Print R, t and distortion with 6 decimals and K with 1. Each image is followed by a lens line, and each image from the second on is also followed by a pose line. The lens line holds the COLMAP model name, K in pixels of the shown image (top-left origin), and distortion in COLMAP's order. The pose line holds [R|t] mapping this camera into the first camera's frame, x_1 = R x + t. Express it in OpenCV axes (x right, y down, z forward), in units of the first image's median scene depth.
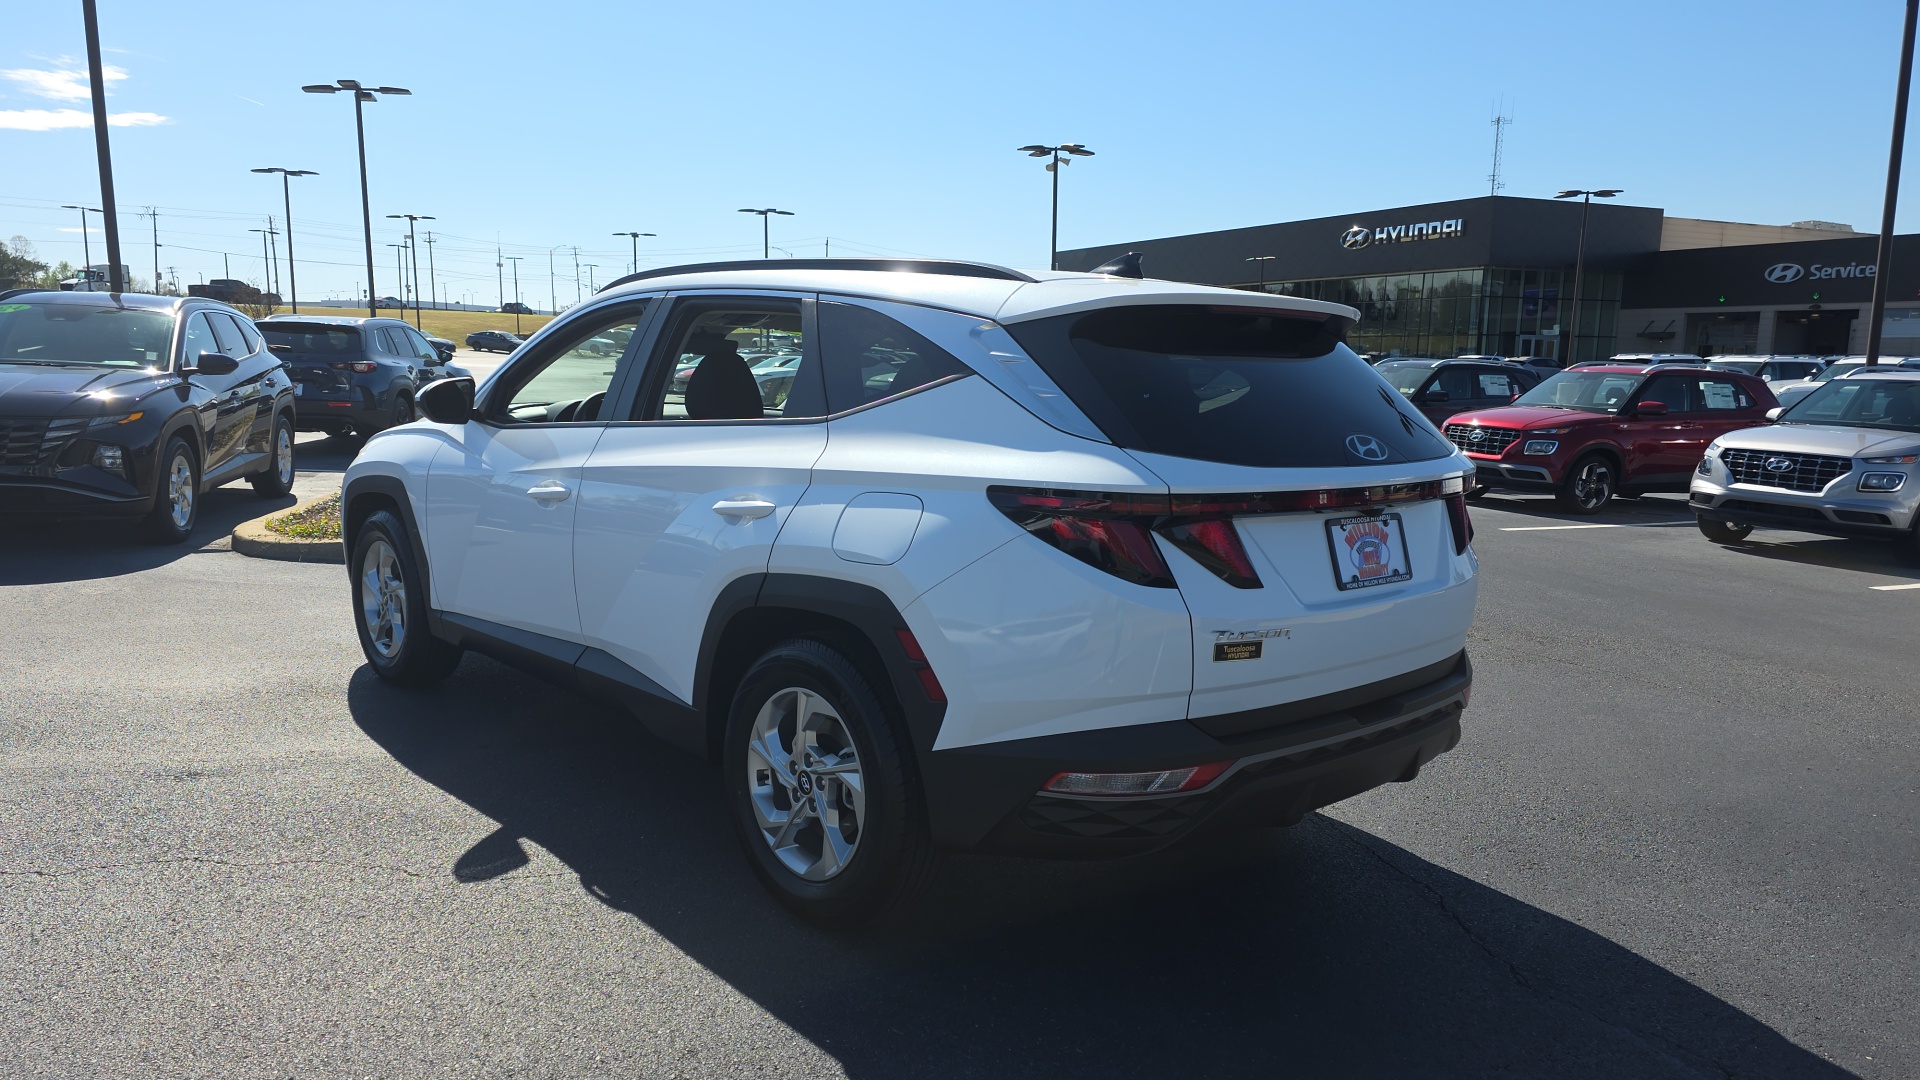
lens RADIAL K [[1336.9, 0, 957.9], [0, 1336.9, 557.9], [0, 0, 1]] dist [0.023985, -0.005472]
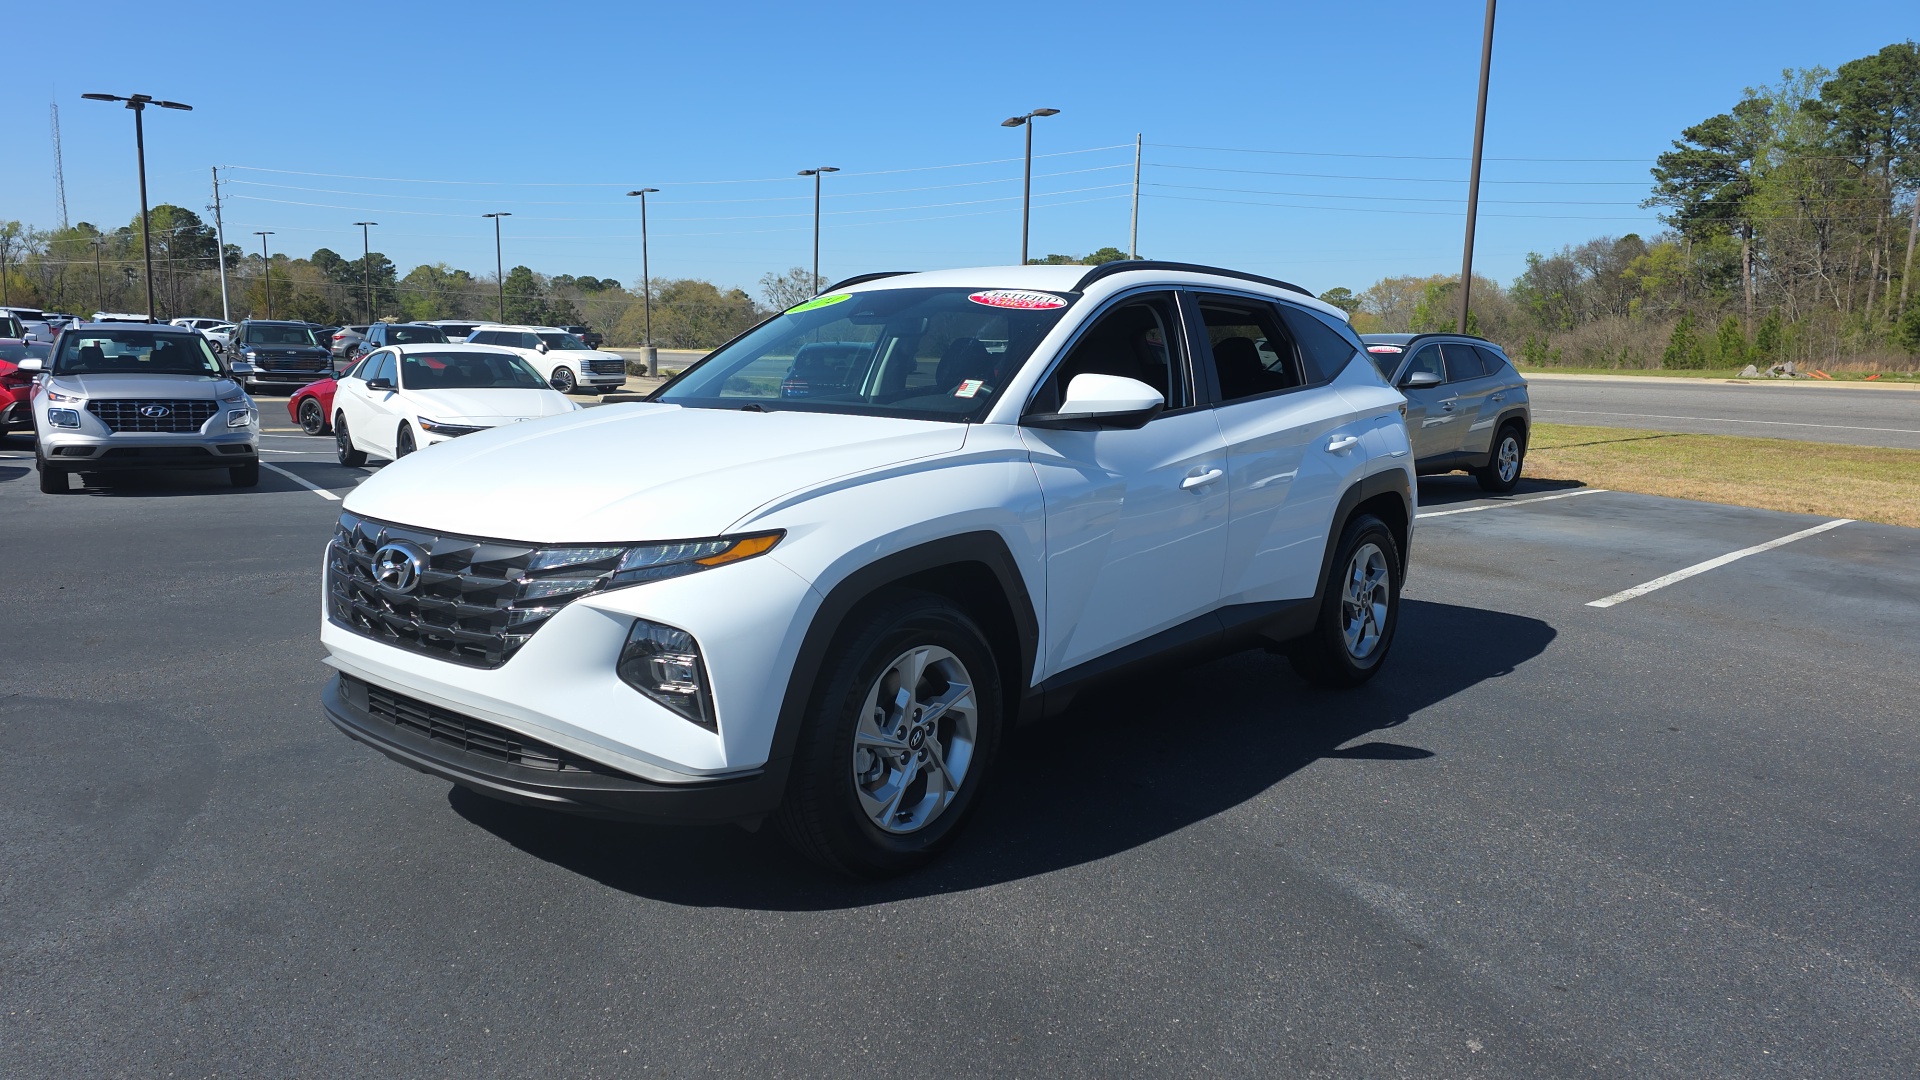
lens RADIAL K [[1307.5, 0, 914.7], [0, 1307.5, 546.1], [0, 0, 1]] dist [0.073703, -0.073608]
pose [[-0.170468, -0.171766, 0.970277, -0.223131], [0.125109, 0.972947, 0.194219, -0.039696], [-0.977388, 0.154499, -0.144367, 0.245047]]
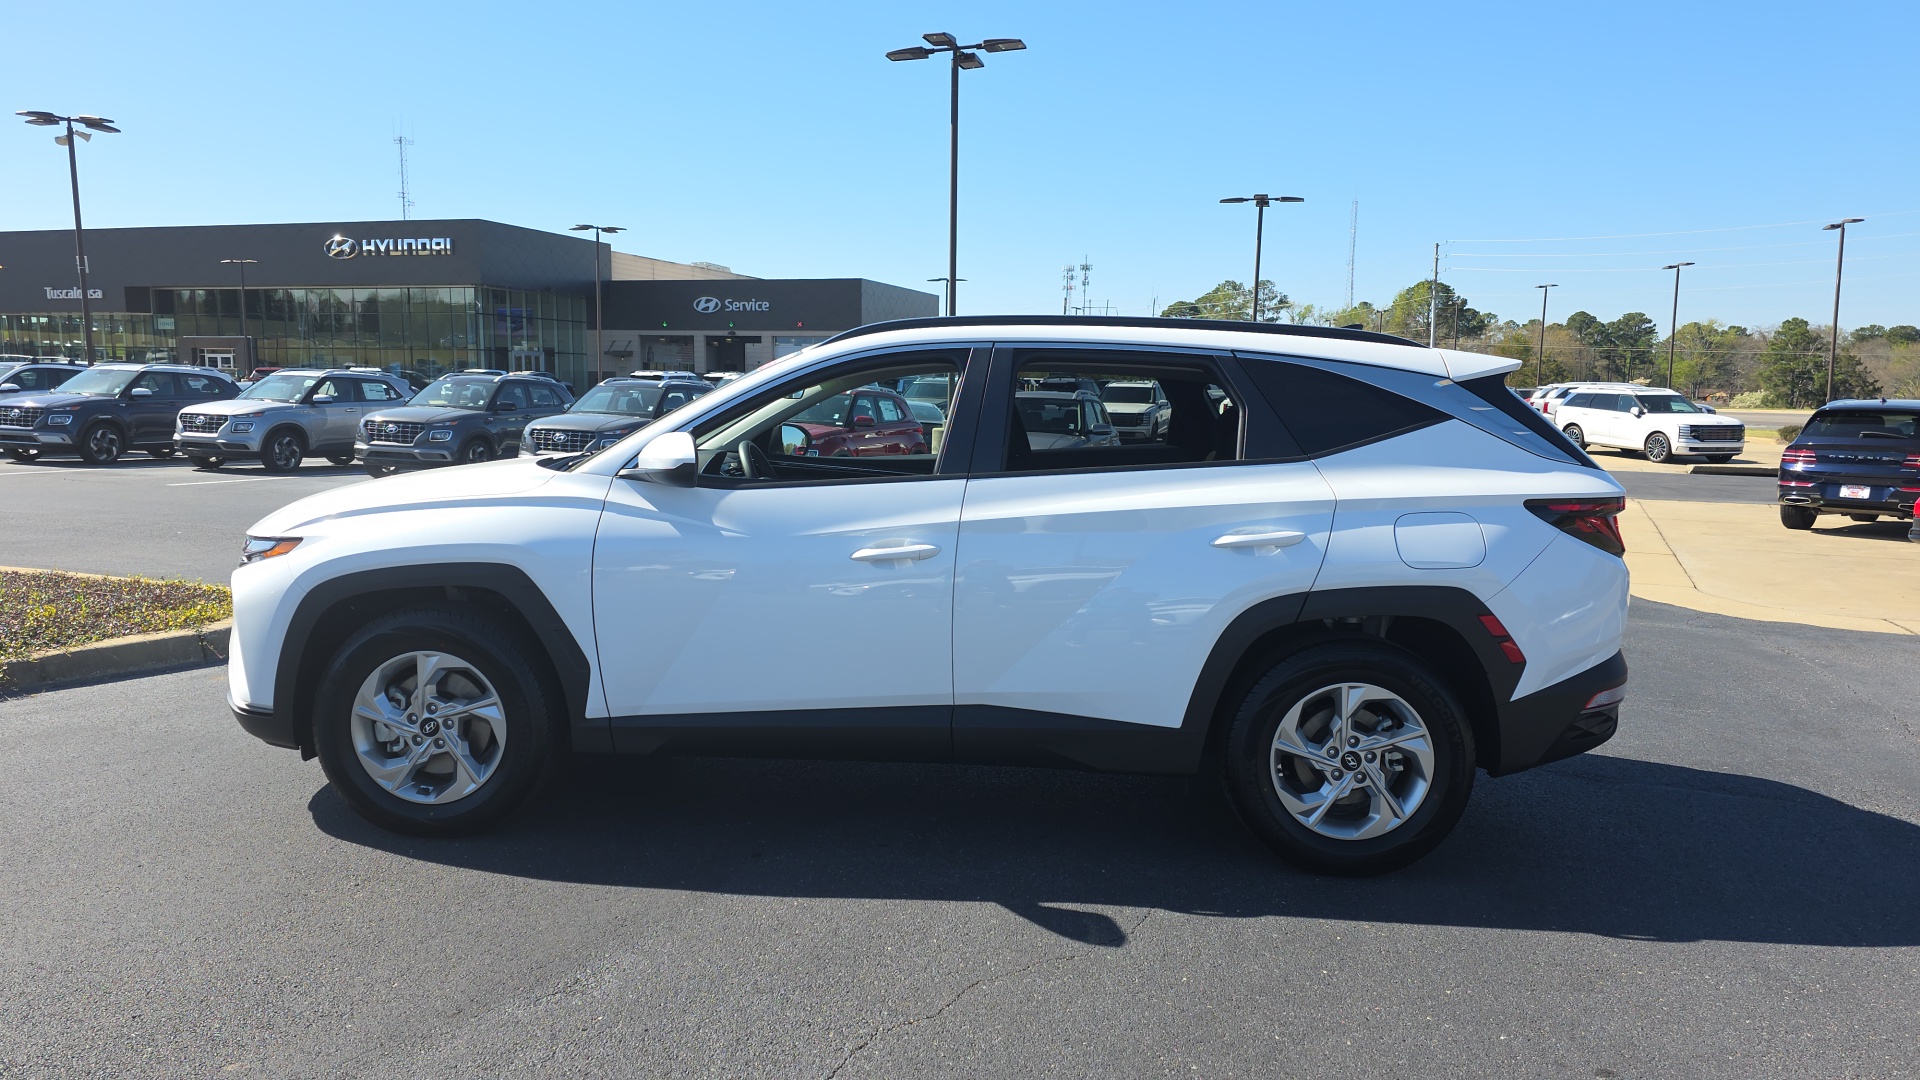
lens RADIAL K [[1307.5, 0, 914.7], [0, 1307.5, 546.1], [0, 0, 1]] dist [0.073703, -0.073608]
pose [[0.666285, -0.099031, 0.739092, -0.172856], [0.107884, 0.993516, 0.035865, -0.015205], [-0.737852, 0.055840, 0.672649, 0.068031]]
